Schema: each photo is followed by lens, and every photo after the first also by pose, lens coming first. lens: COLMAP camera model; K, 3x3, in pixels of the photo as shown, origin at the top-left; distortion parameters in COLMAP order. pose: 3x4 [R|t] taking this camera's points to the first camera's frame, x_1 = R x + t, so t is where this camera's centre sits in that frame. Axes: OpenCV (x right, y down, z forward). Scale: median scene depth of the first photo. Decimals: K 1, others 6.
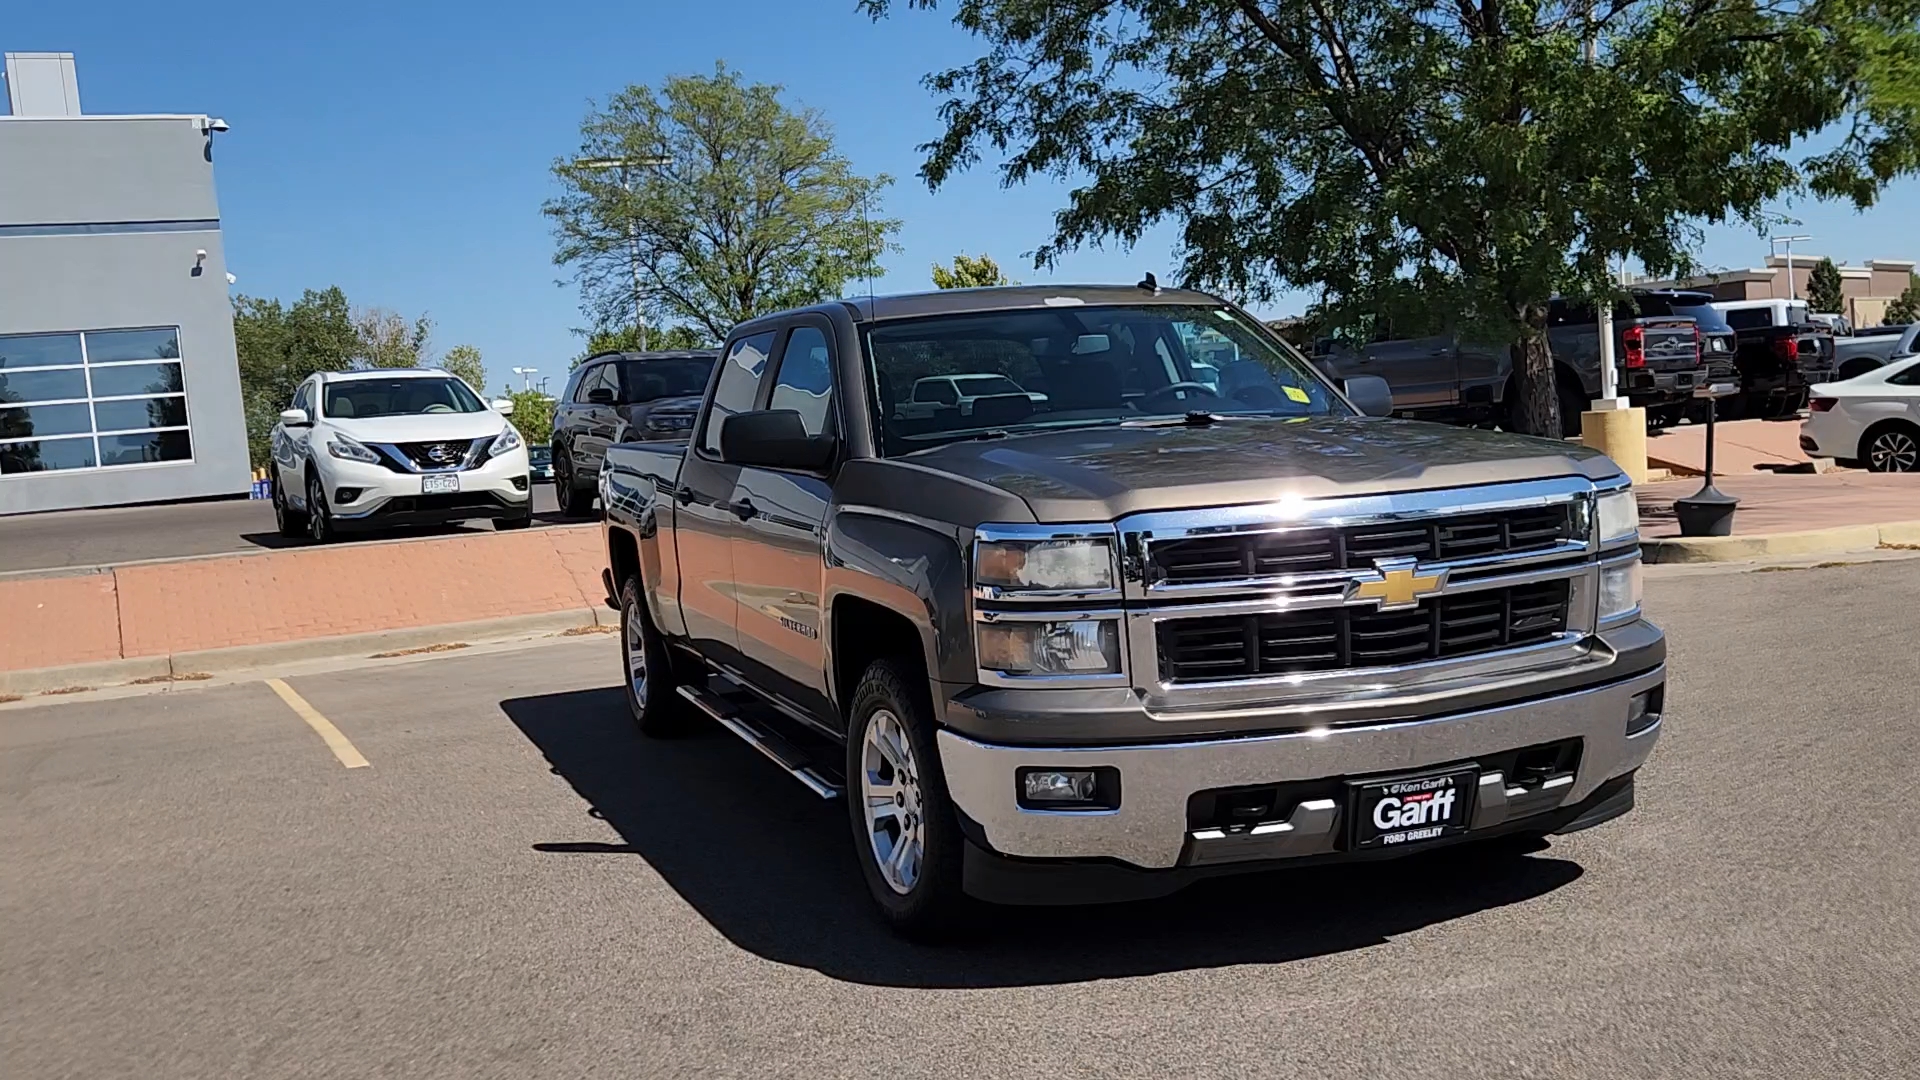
lens RADIAL K [[1829.0, 0, 945.2], [0, 1829.0, 550.1], [0, 0, 1]] dist [0.026851, 0.000000]
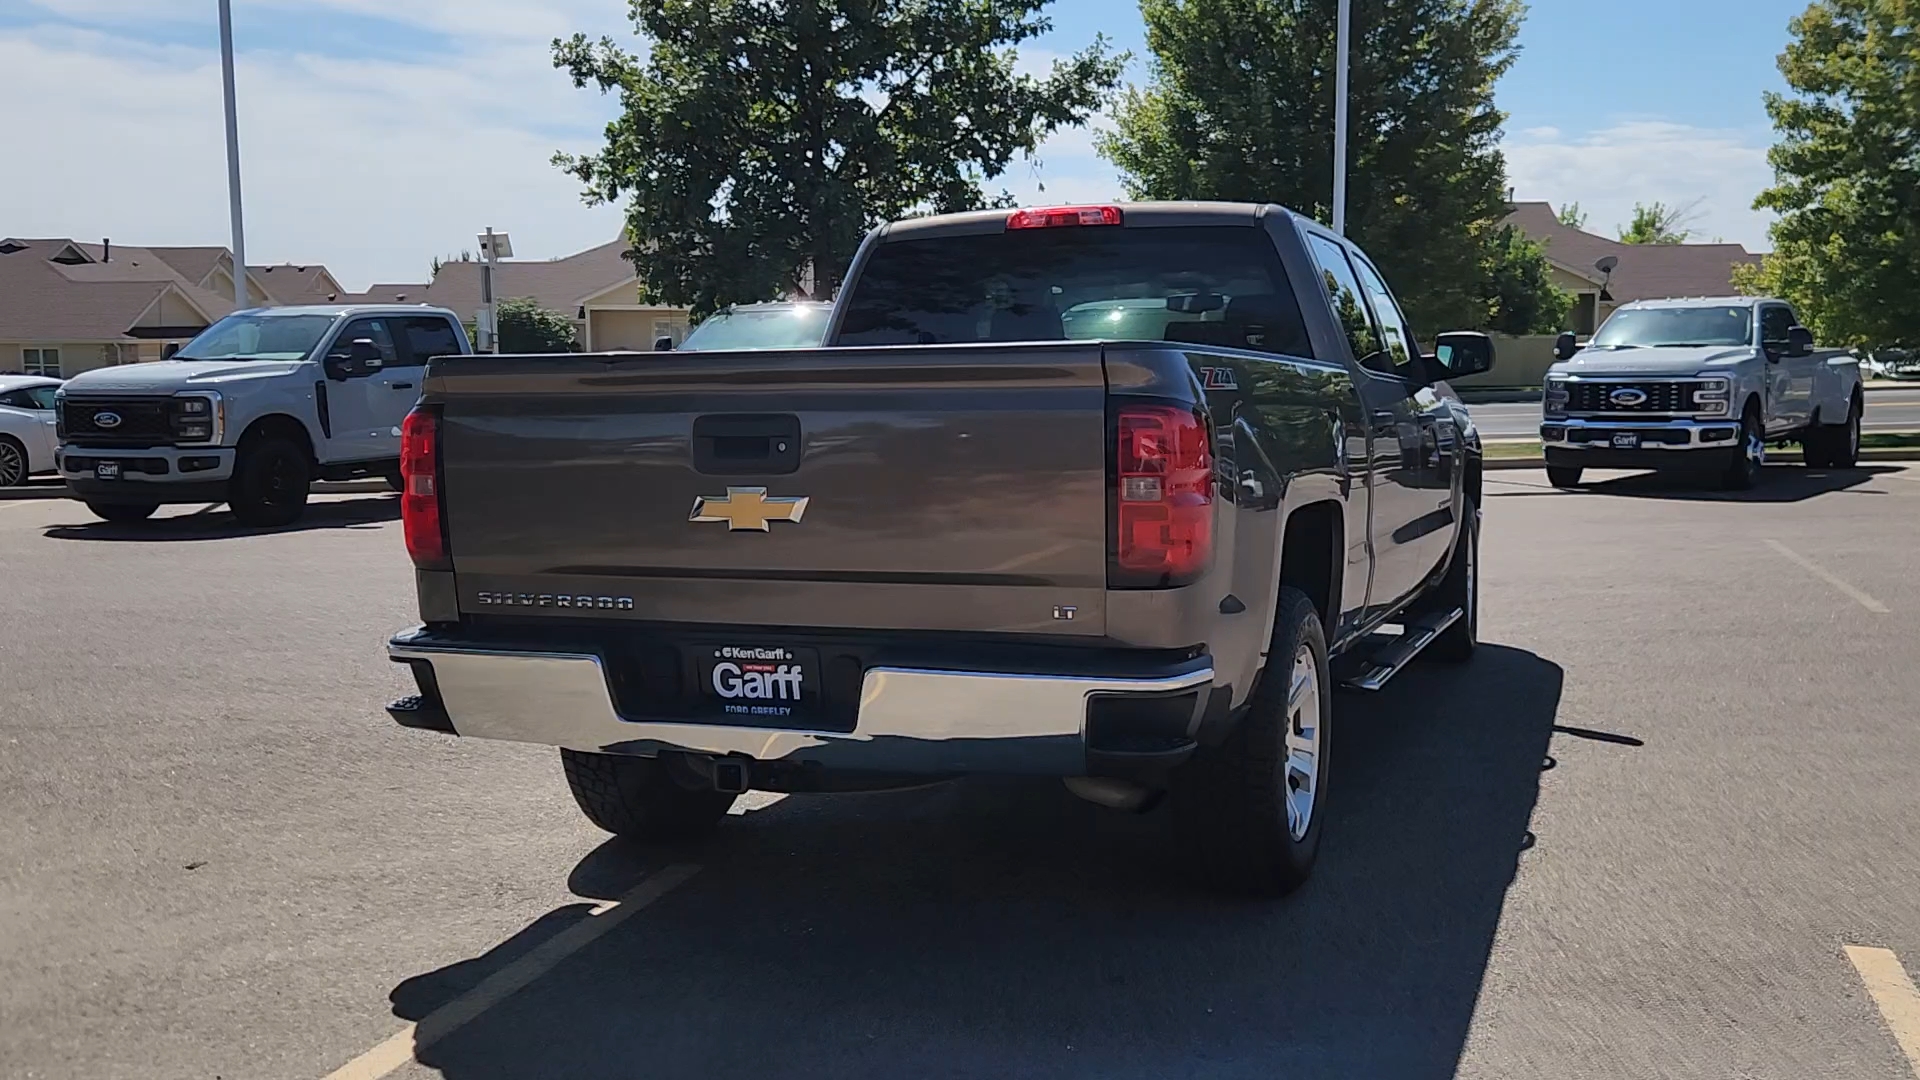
lens RADIAL K [[1830.4, 0, 954.8], [0, 1830.4, 540.4], [0, 0, 1]] dist [0.022650, 0.000000]
pose [[-0.751893, 0.016383, 0.659082, -0.769786], [0.108676, 0.989096, 0.099394, -0.112450], [-0.650267, 0.146360, -0.745474, 2.510907]]
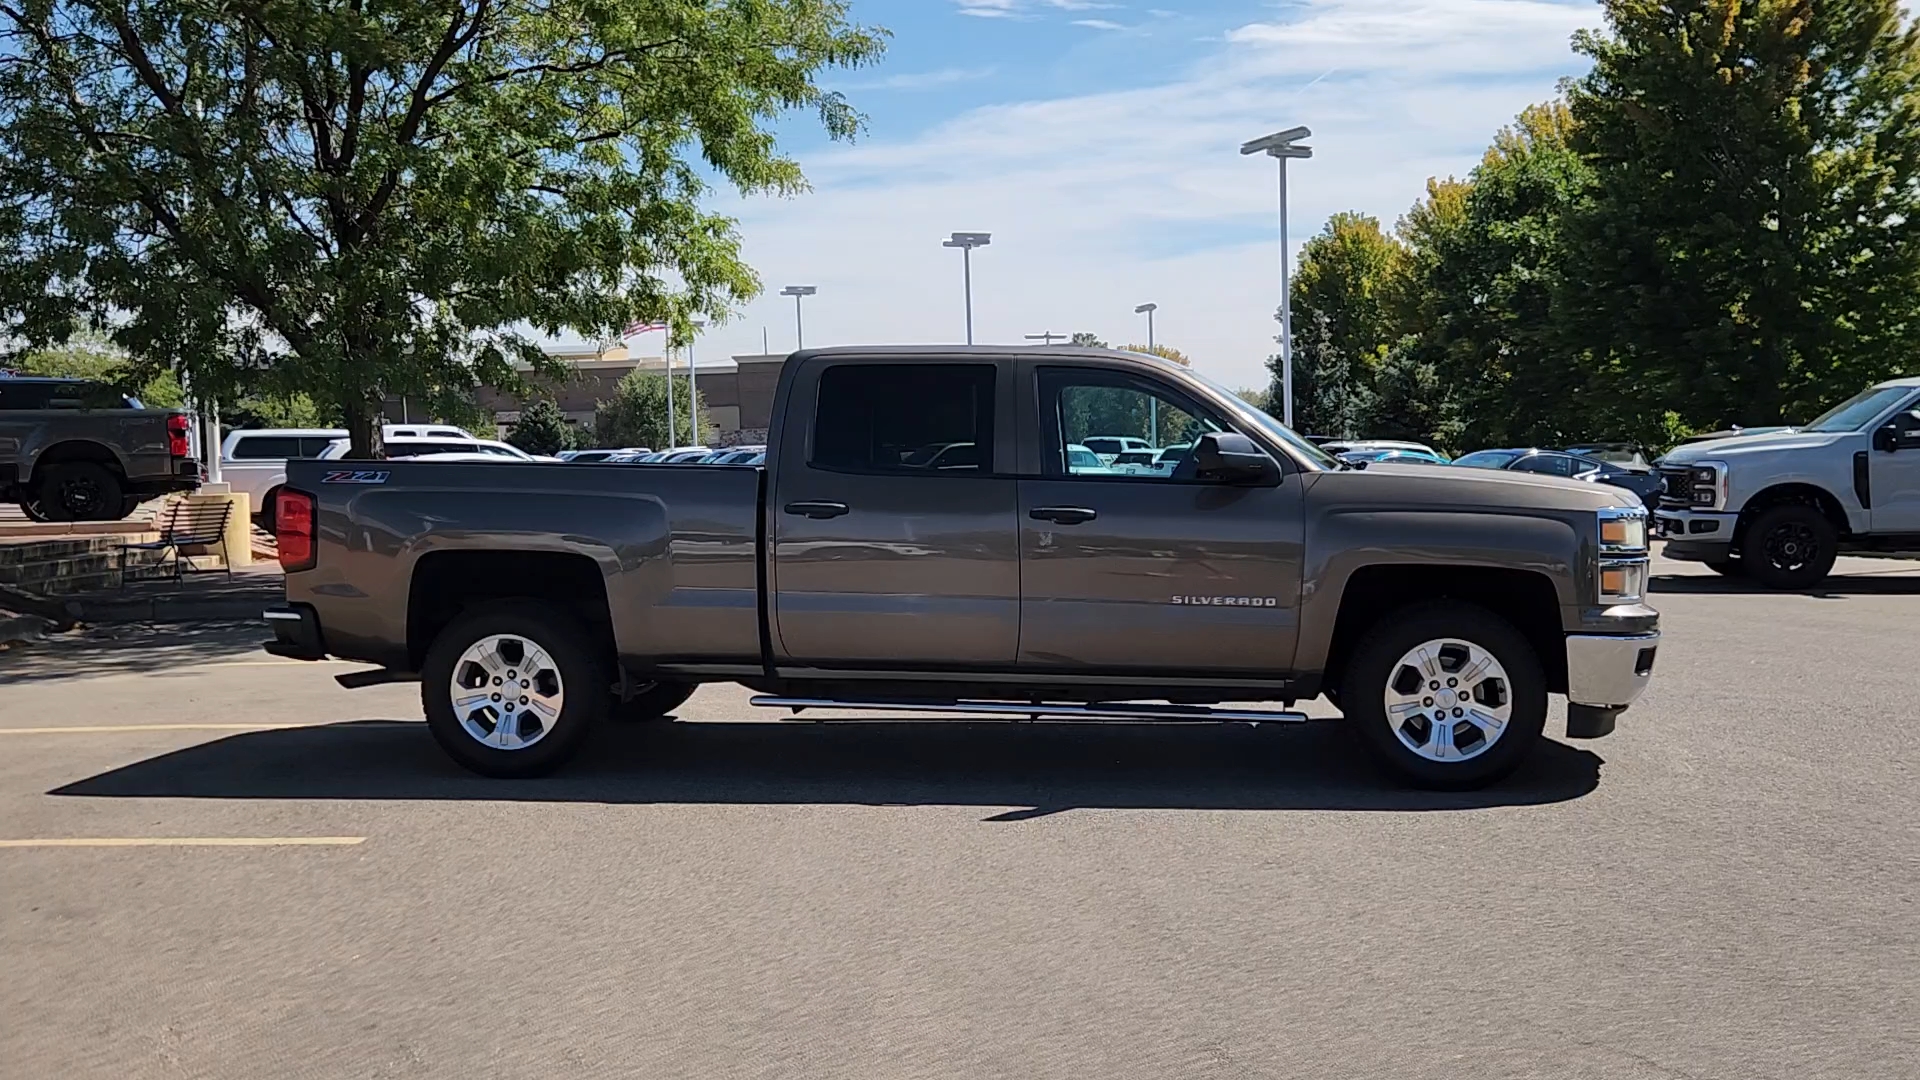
lens RADIAL K [[1827.9, 0, 945.6], [0, 1827.9, 553.2], [0, 0, 1]] dist [0.021090, 0.000000]
pose [[0.450198, 0.015410, 0.892796, -1.518188], [0.042054, 0.998376, -0.038439, 0.057245], [-0.891938, 0.054851, 0.448818, 0.678803]]
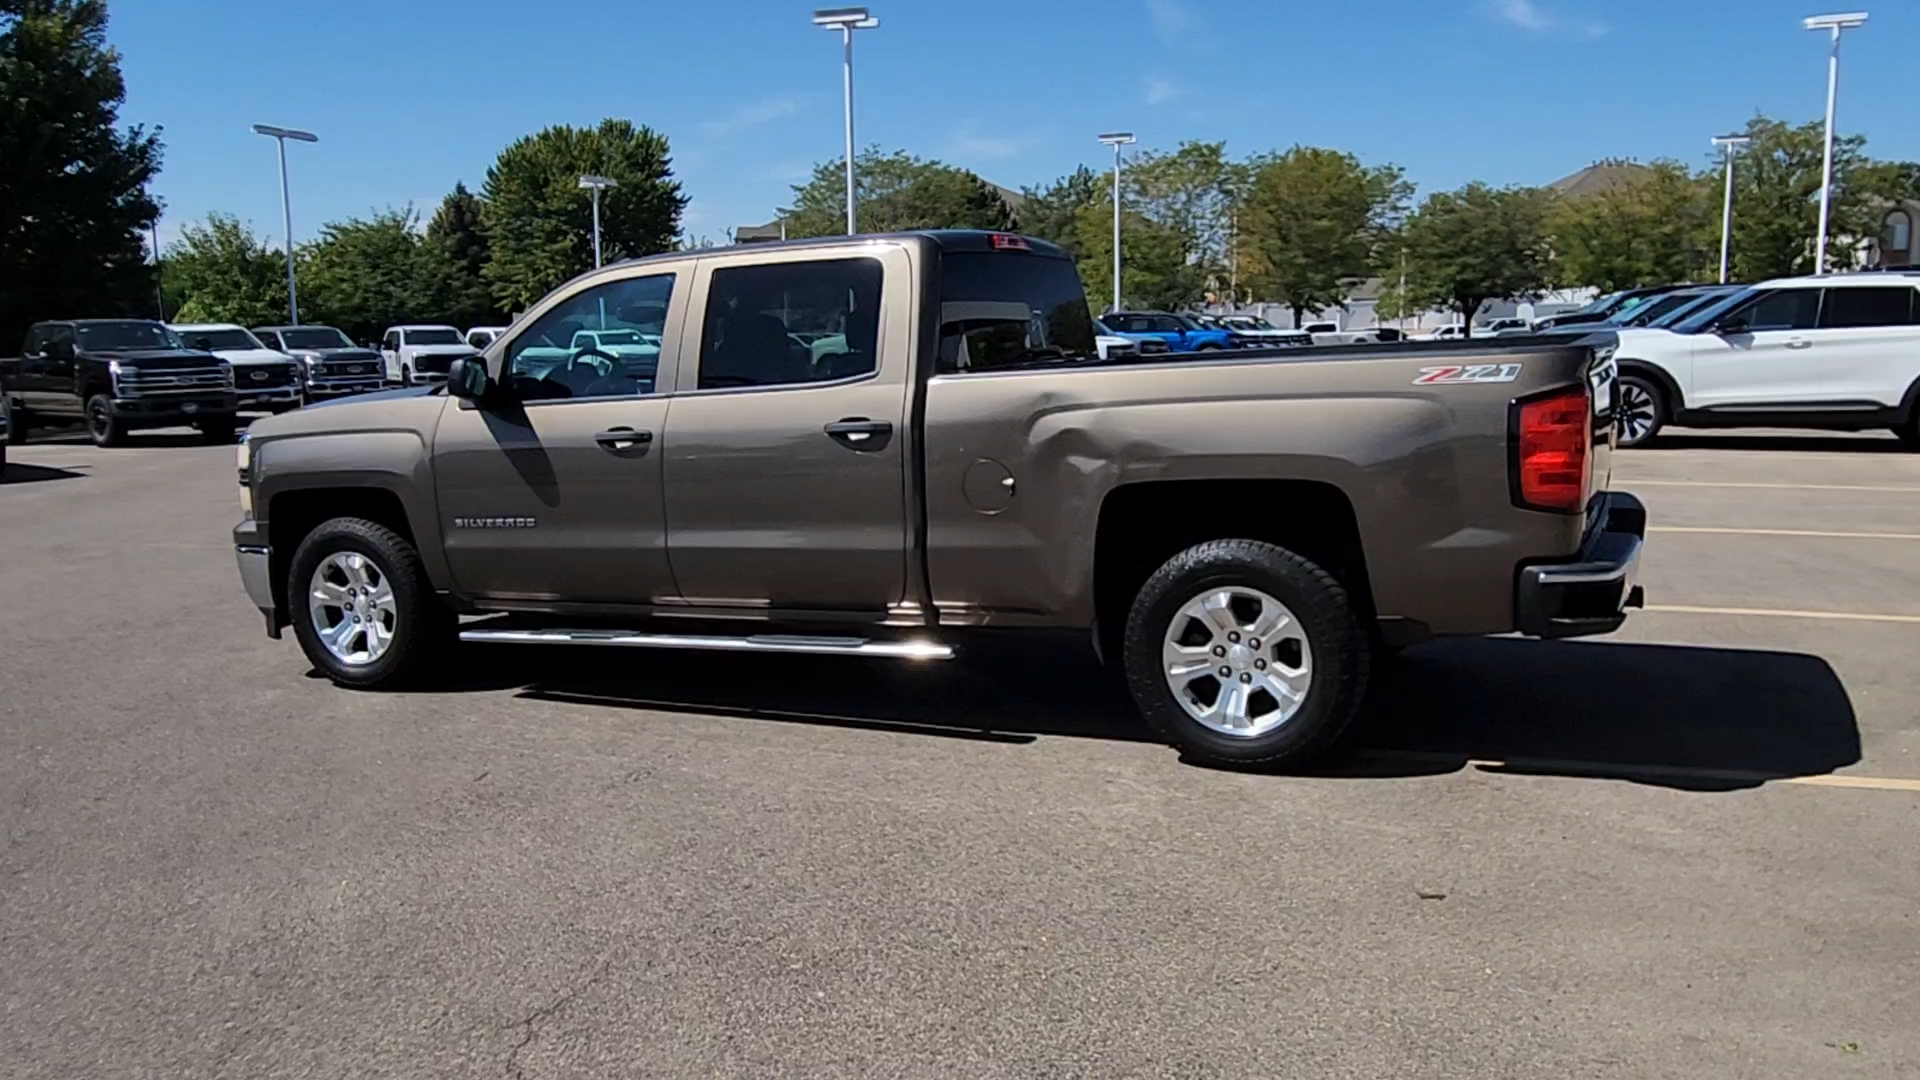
lens RADIAL K [[1533.2, 0, 952.8], [0, 1533.2, 559.5], [0, 0, 1]] dist [-0.003047, 0.019315]
pose [[-0.704574, 0.196836, -0.681786, 0.873781], [0.033846, 0.968989, 0.244776, -0.249081], [0.708823, 0.149387, -0.689386, 2.399570]]
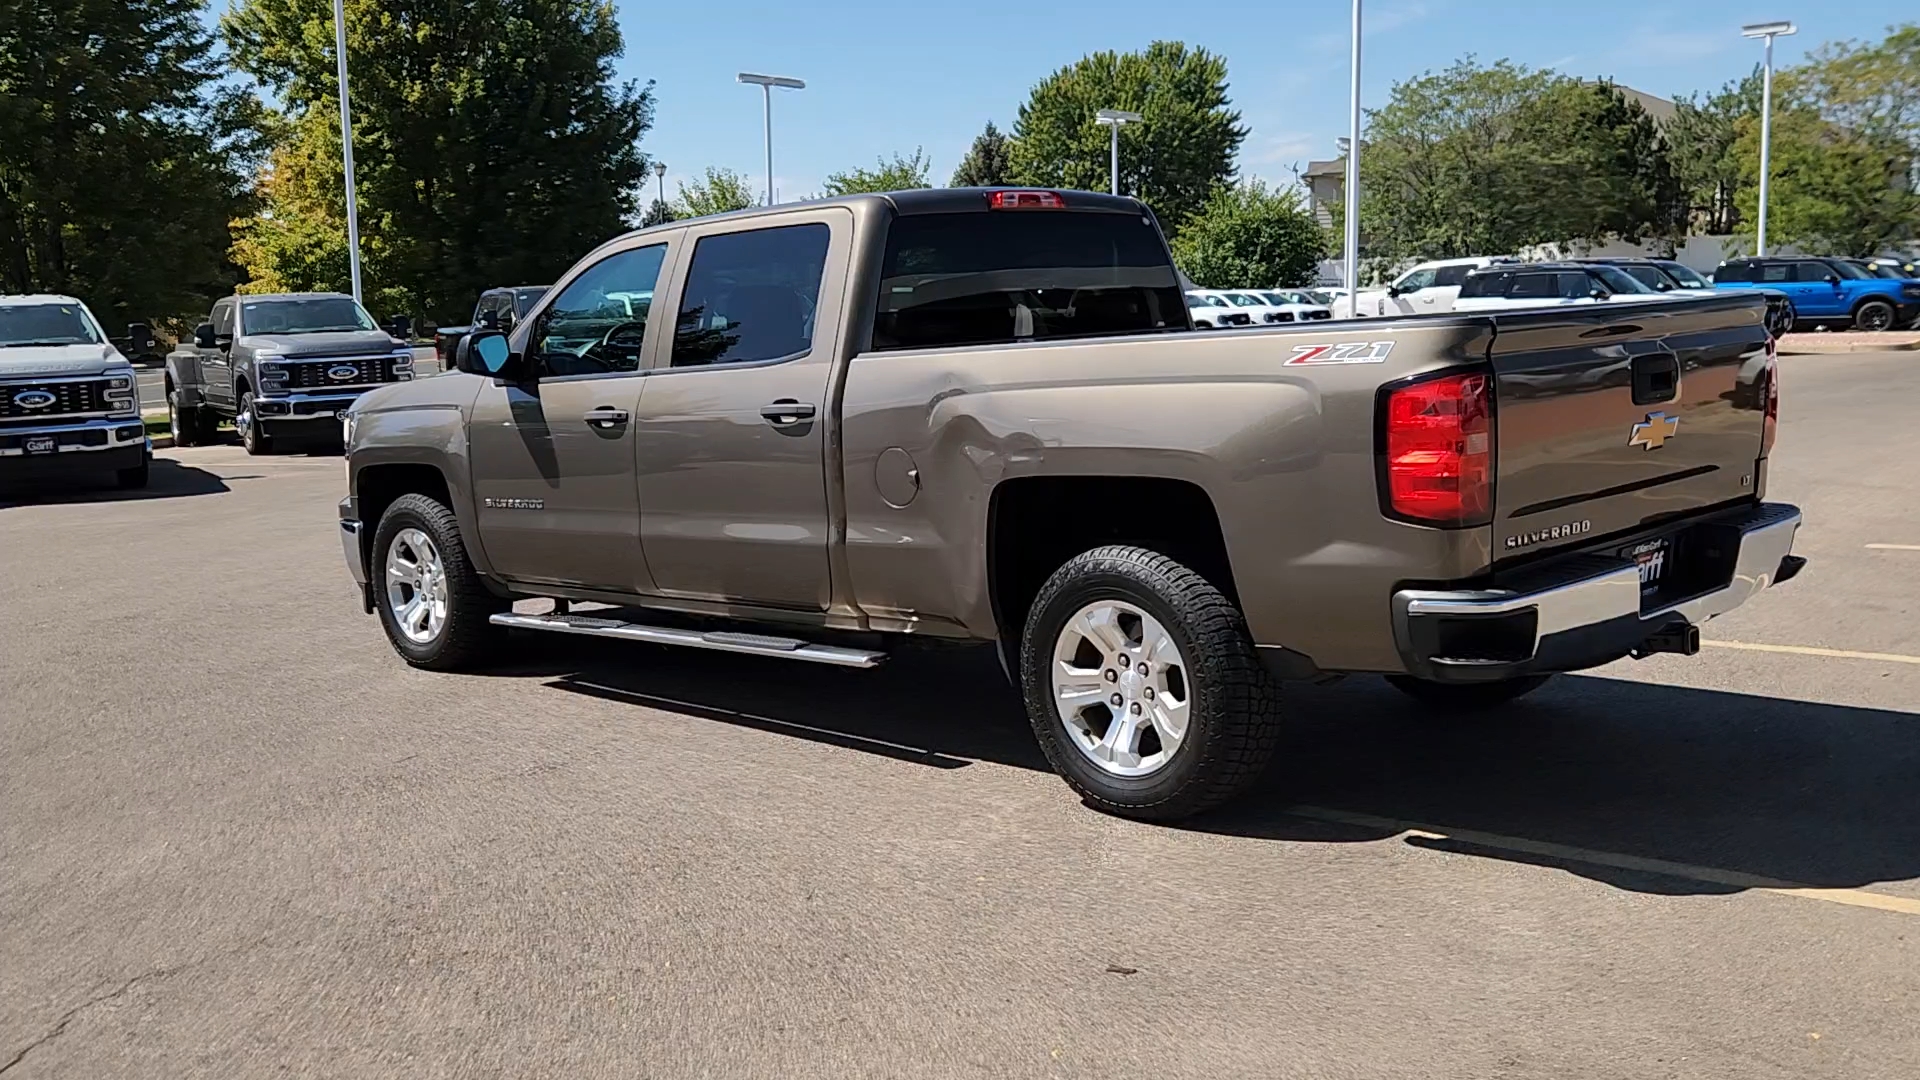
lens RADIAL K [[1830.4, 0, 945.0], [0, 1830.4, 542.9], [0, 0, 1]] dist [0.022650, 0.000000]
pose [[-0.901215, 0.161511, -0.402150, 0.560772], [0.077838, 0.973193, 0.216419, -0.240889], [0.426324, 0.163738, -0.889628, 2.702787]]
